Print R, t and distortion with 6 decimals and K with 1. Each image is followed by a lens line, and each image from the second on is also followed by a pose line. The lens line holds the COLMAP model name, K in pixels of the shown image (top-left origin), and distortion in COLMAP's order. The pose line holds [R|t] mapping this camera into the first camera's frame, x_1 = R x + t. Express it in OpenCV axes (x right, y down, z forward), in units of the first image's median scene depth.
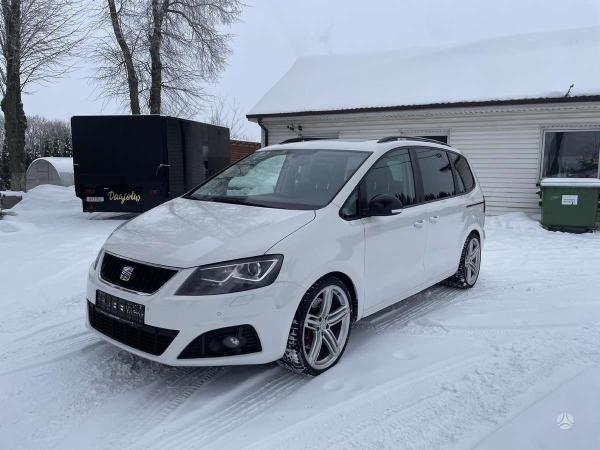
lens RADIAL K [[439.3, 0, 302.7], [0, 439.3, 226.0], [0, 0, 1]] dist [0.079910, -0.106031]
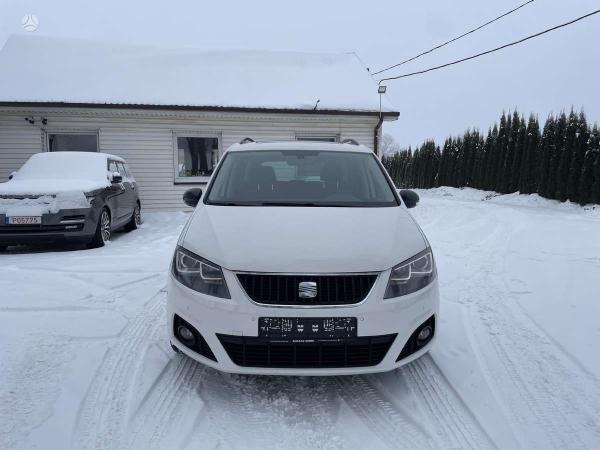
lens RADIAL K [[439.3, 0, 302.7], [0, 439.3, 226.0], [0, 0, 1]] dist [0.079910, -0.106031]
pose [[0.780935, -0.093990, 0.617500, -0.220058], [0.094803, 0.994996, 0.031554, -0.011447], [-0.617376, 0.033899, 0.785937, 0.072599]]
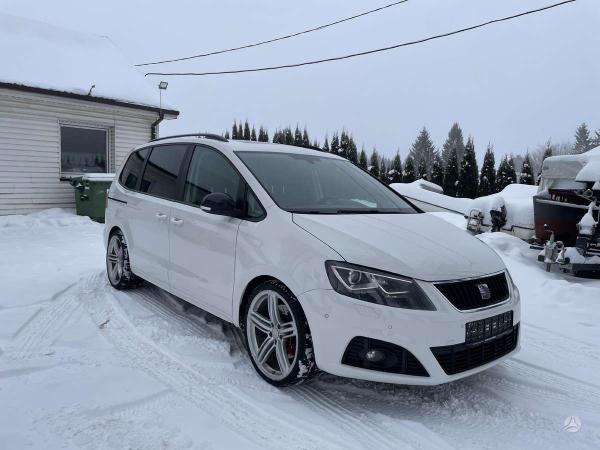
lens RADIAL K [[439.3, 0, 302.7], [0, 439.3, 226.0], [0, 0, 1]] dist [0.079910, -0.106031]
pose [[0.246635, -0.111180, 0.962710, -0.332917], [0.087564, 0.991891, 0.092117, -0.037713], [-0.965144, 0.061579, 0.254370, 0.265794]]
